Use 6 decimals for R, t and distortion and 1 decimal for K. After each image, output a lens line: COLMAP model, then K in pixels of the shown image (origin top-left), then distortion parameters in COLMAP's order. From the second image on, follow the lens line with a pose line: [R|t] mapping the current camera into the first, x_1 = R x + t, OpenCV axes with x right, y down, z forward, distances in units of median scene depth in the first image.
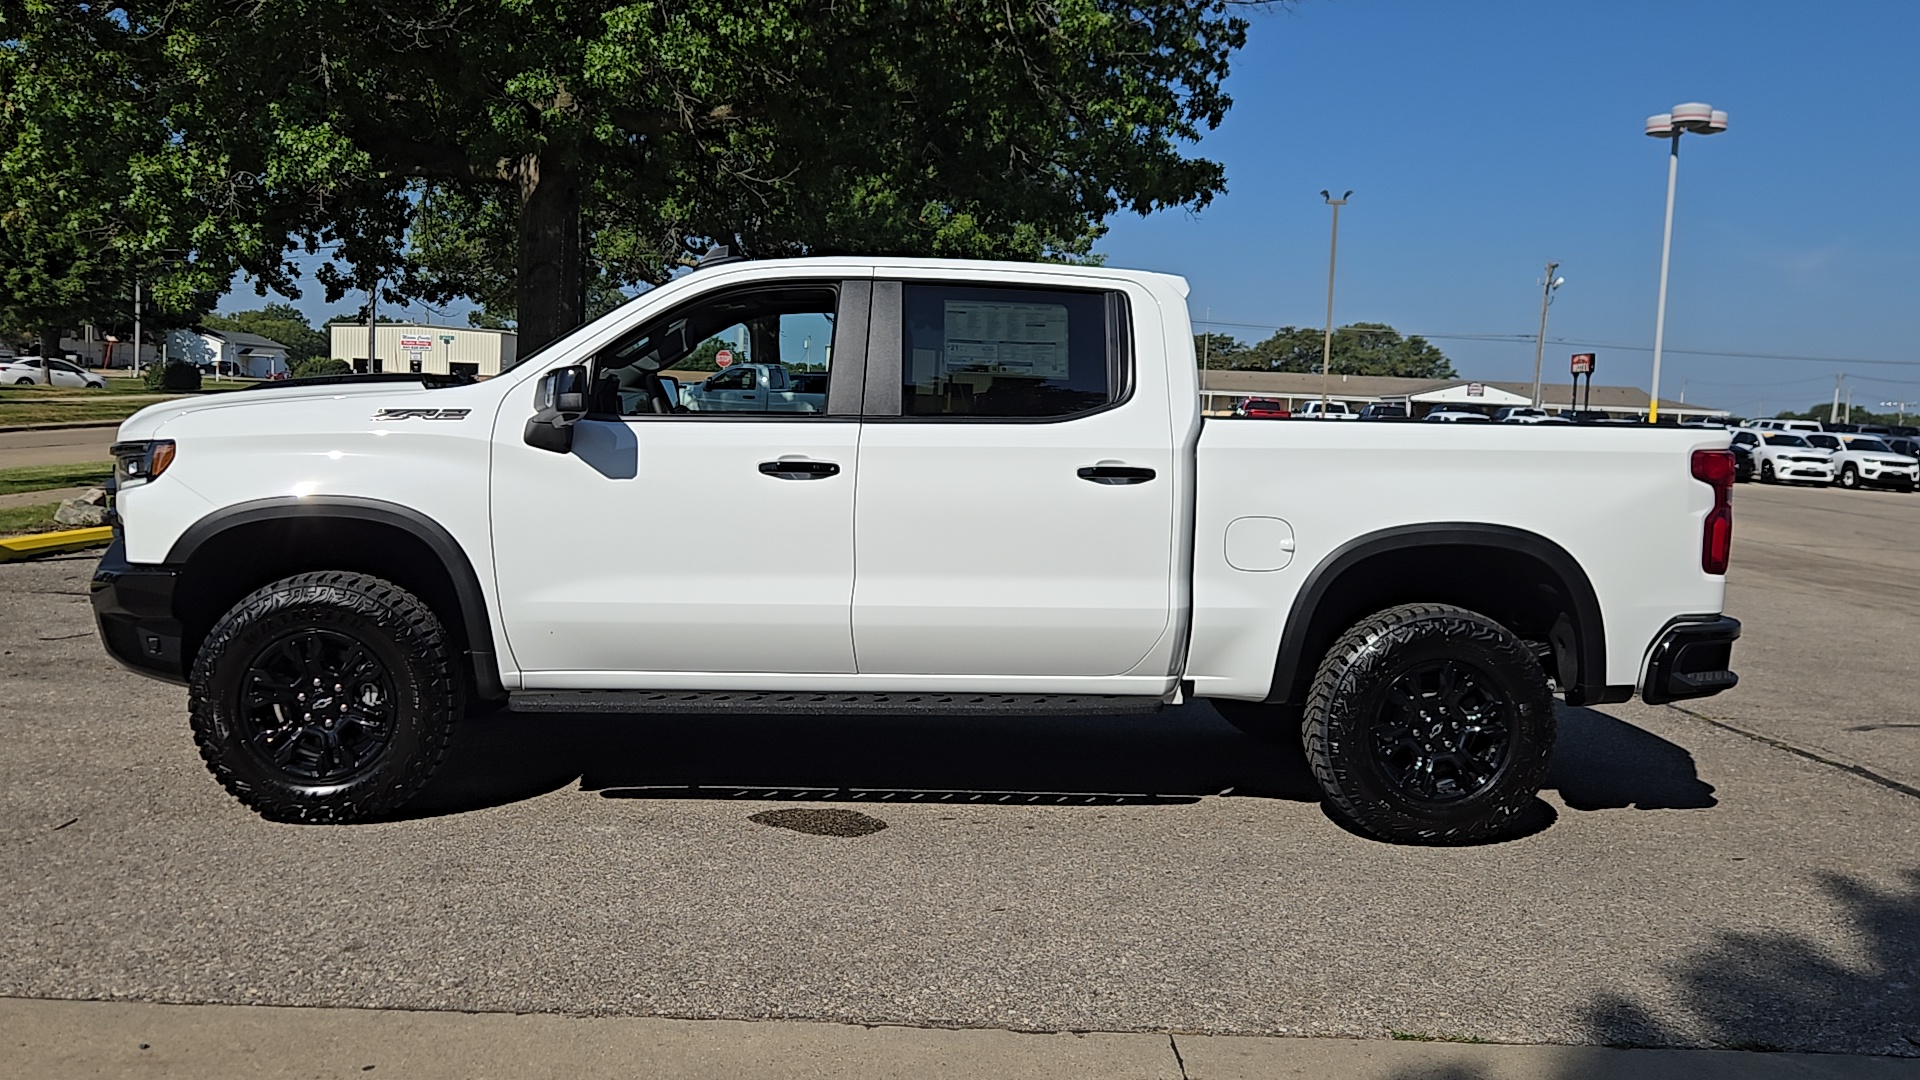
lens RADIAL K [[1607.7, 0, 944.8], [0, 1607.7, 550.1], [0, 0, 1]] dist [0.013611, -0.016026]
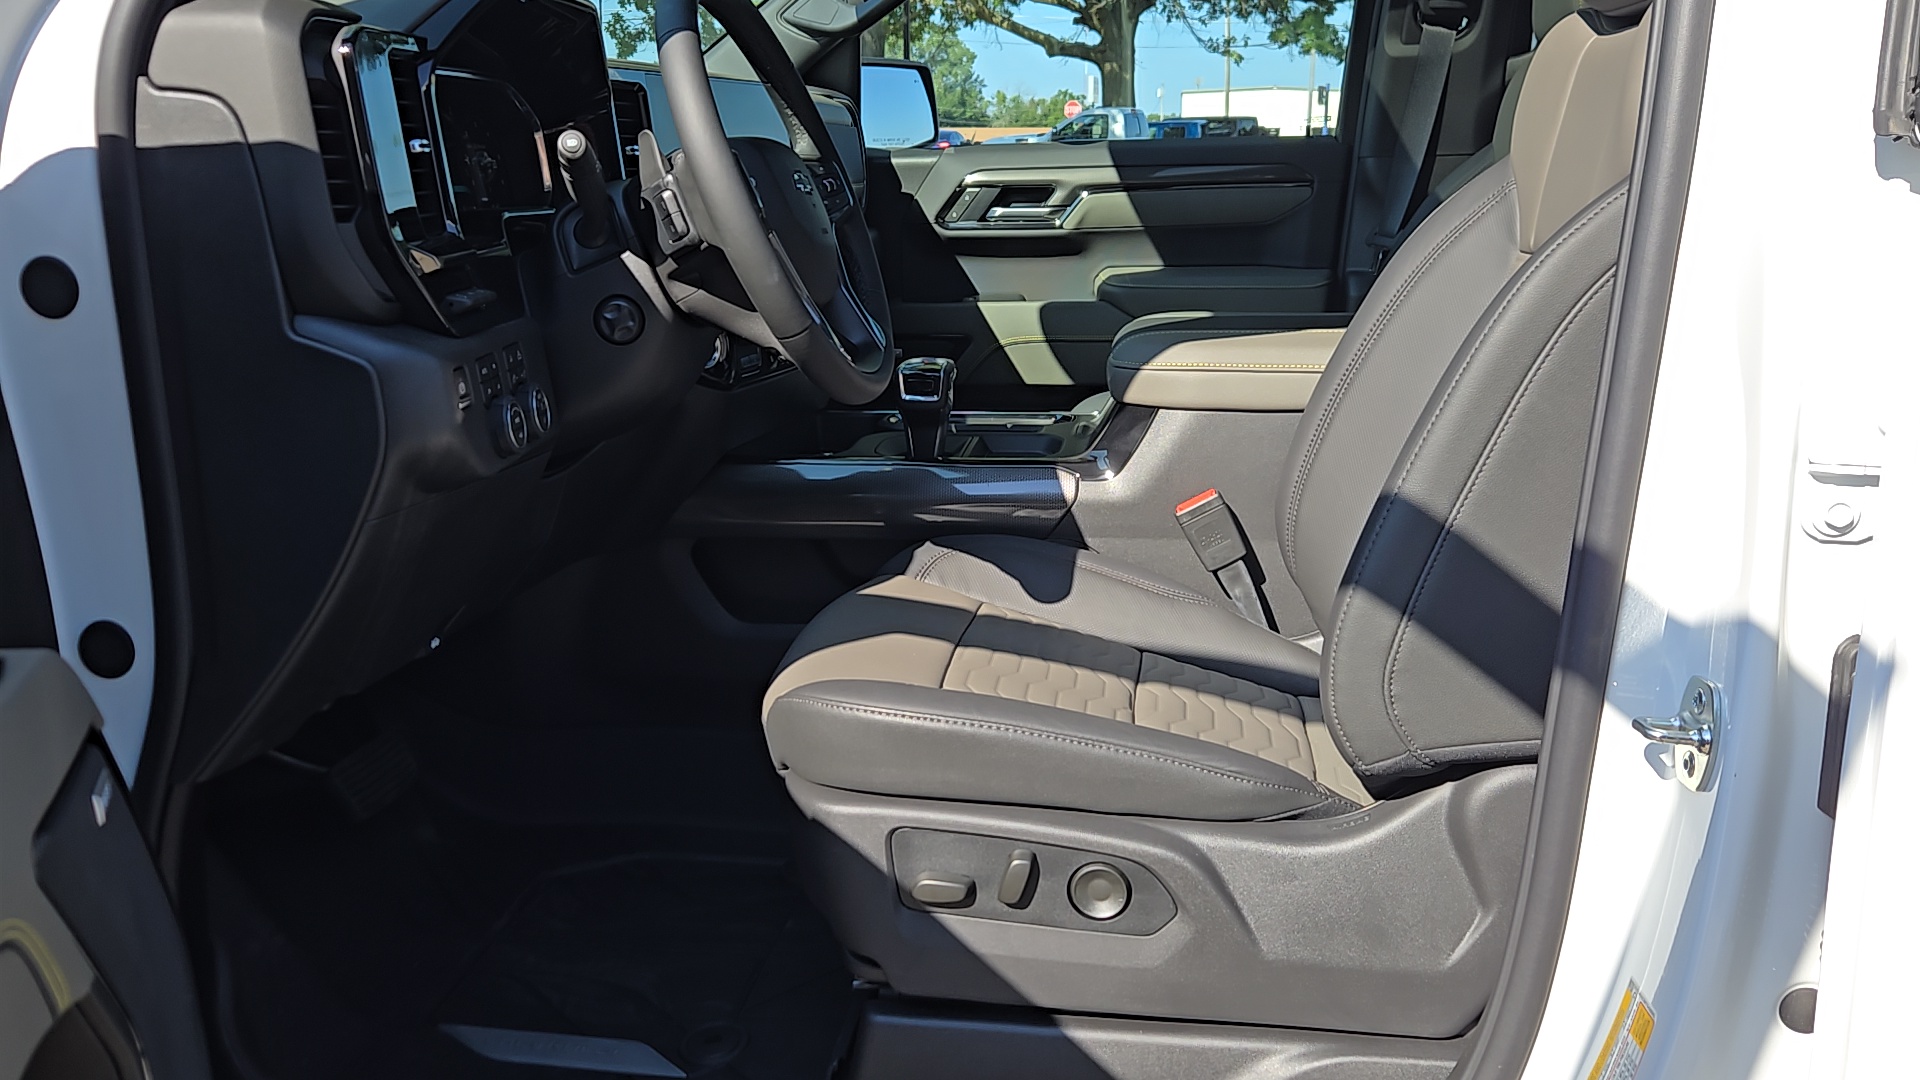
lens RADIAL K [[1607.7, 0, 957.3], [0, 1607.7, 538.0], [0, 0, 1]] dist [0.013611, -0.016026]
pose [[0.977843, 0.007935, -0.209190, -0.097872], [0.021290, 0.990331, 0.137084, -0.062023], [0.208255, -0.138500, 0.968219, 0.799125]]
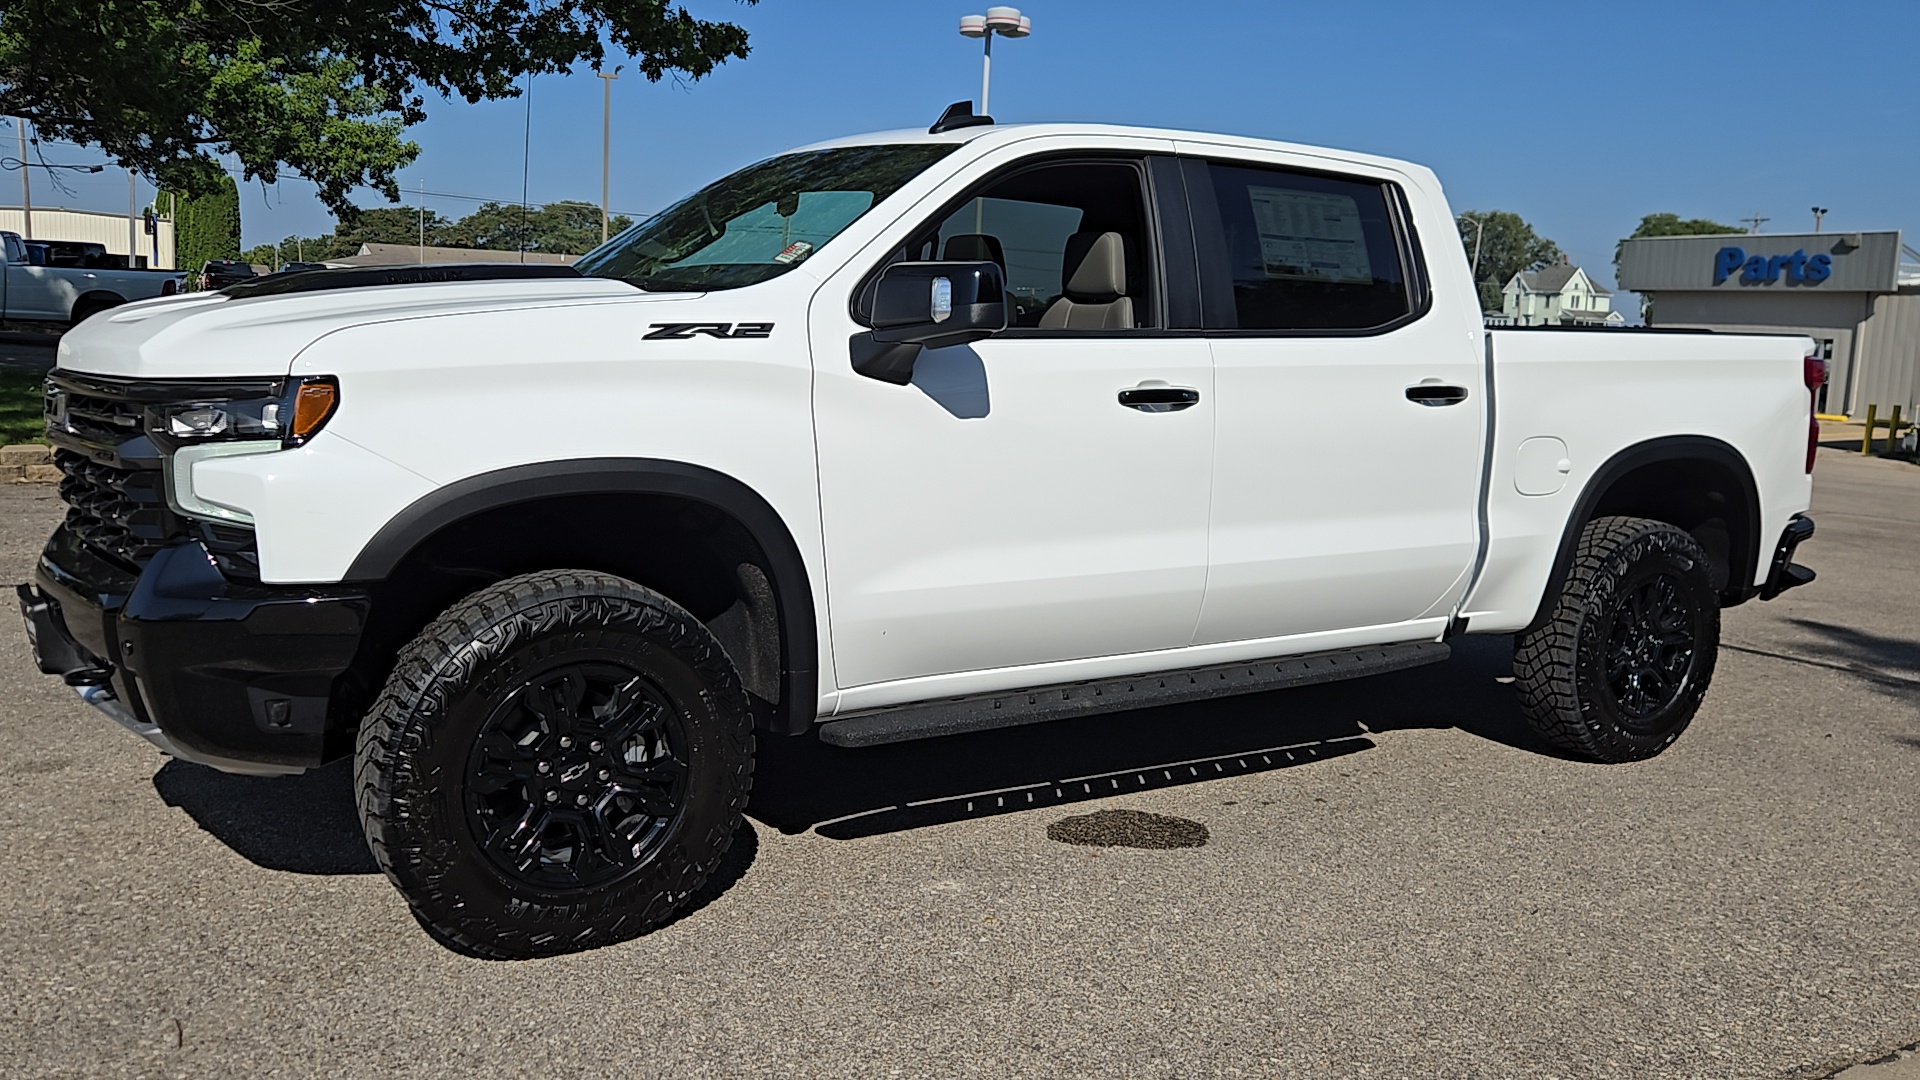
lens RADIAL K [[1607.7, 0, 953.8], [0, 1607.7, 554.4], [0, 0, 1]] dist [0.013611, -0.016026]
pose [[0.877292, -0.070610, 0.474735, -0.527354], [0.034314, 0.995815, 0.084703, -0.041871], [-0.478729, -0.058019, 0.876043, 0.334475]]
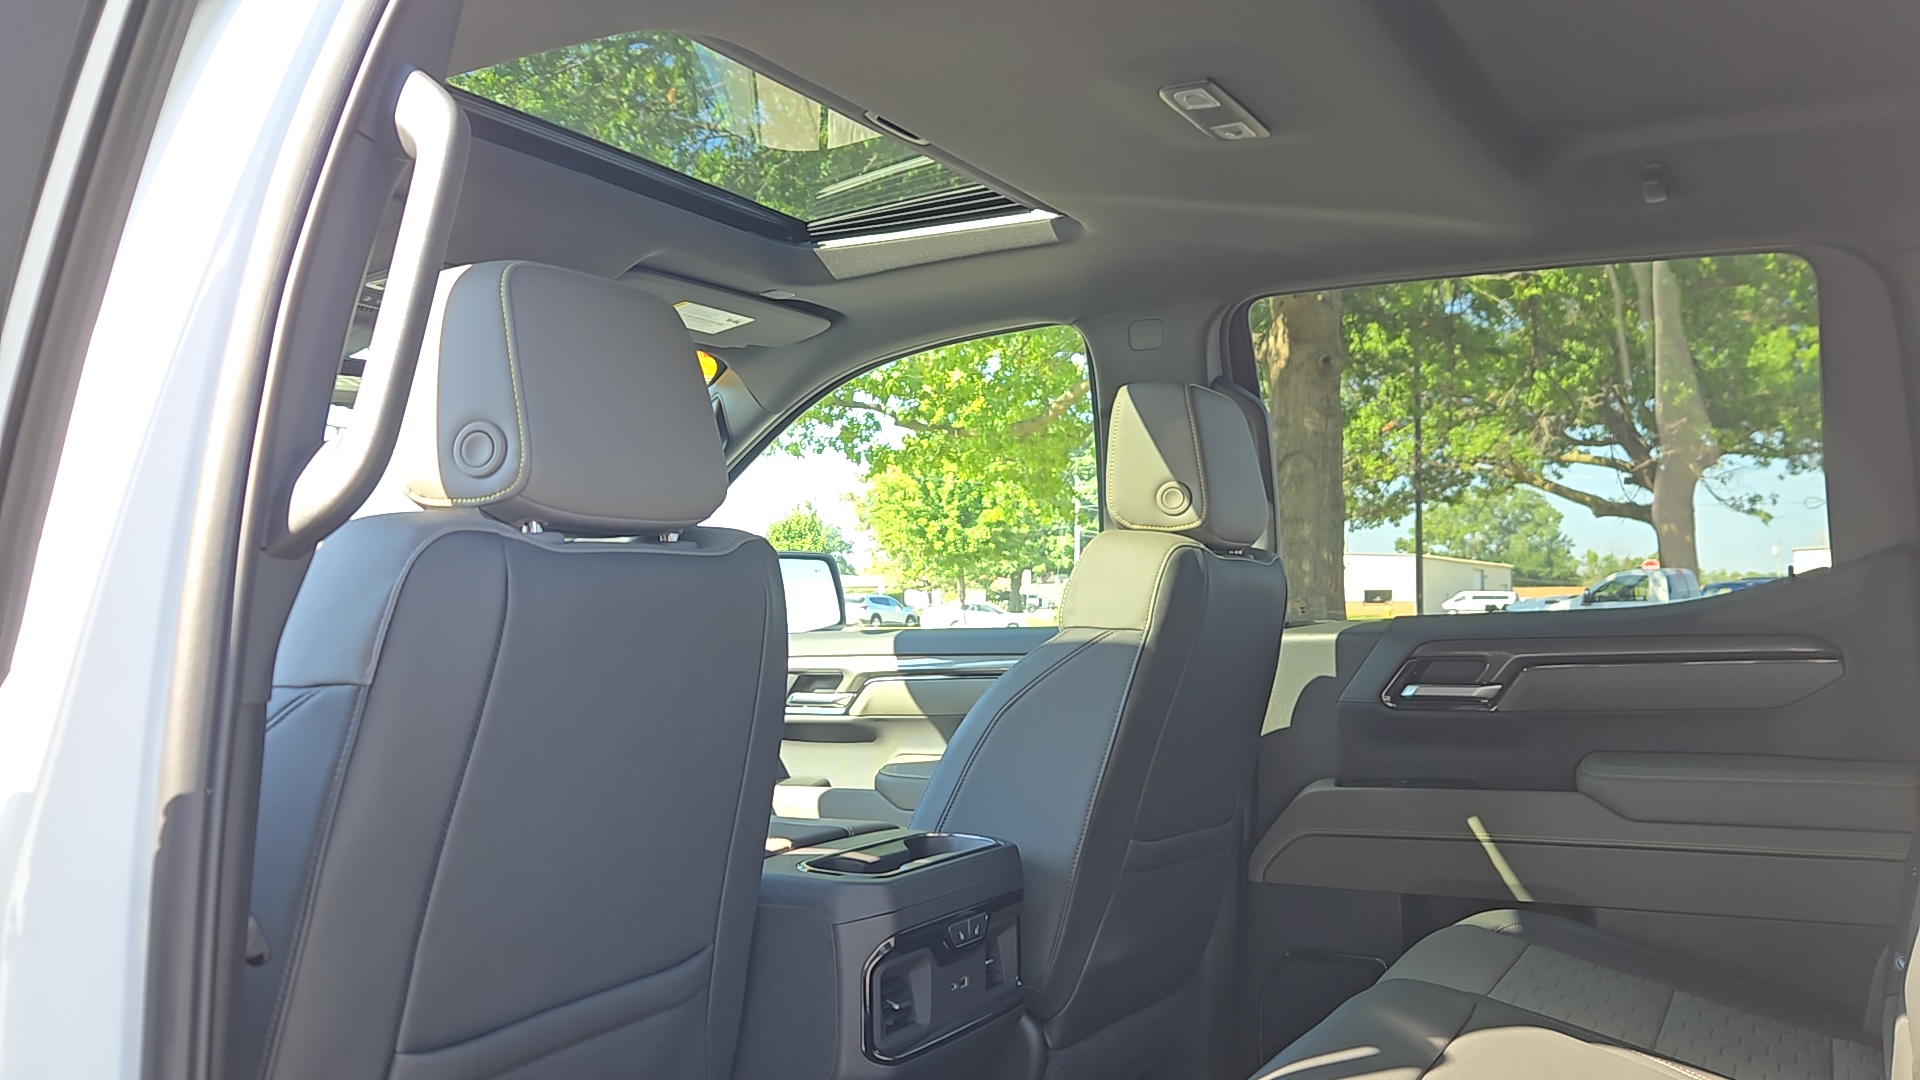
lens RADIAL K [[1607.7, 0, 946.2], [0, 1607.7, 537.2], [0, 0, 1]] dist [0.013611, -0.016026]
pose [[0.842669, -0.063529, -0.534670, 0.102450], [-0.016567, 0.989486, -0.143680, -0.070575], [0.538176, 0.129932, 0.832757, 0.886874]]
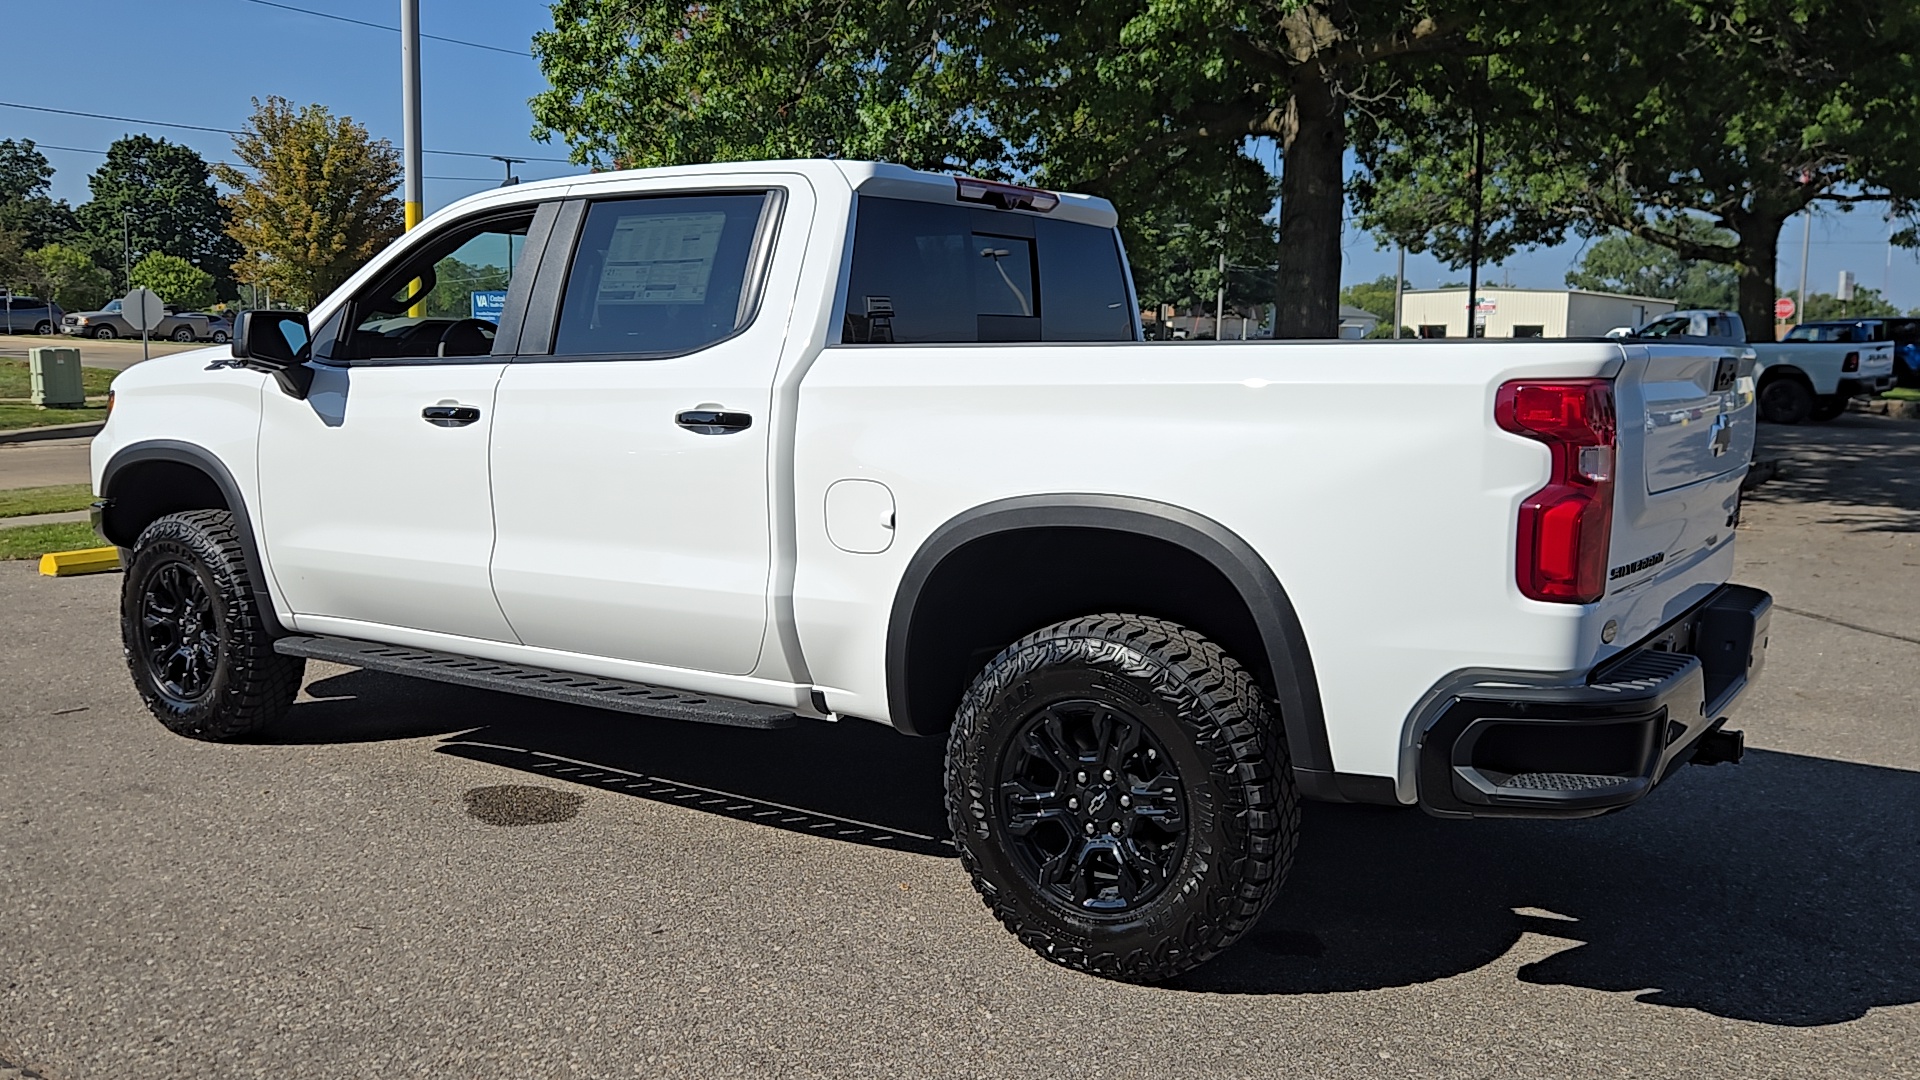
lens RADIAL K [[1607.7, 0, 942.7], [0, 1607.7, 546.4], [0, 0, 1]] dist [0.013611, -0.016026]
pose [[0.784207, 0.048212, -0.618623, 0.658418], [-0.036976, 0.998836, 0.030970, -0.013853], [0.619396, -0.001413, 0.785077, 0.430436]]
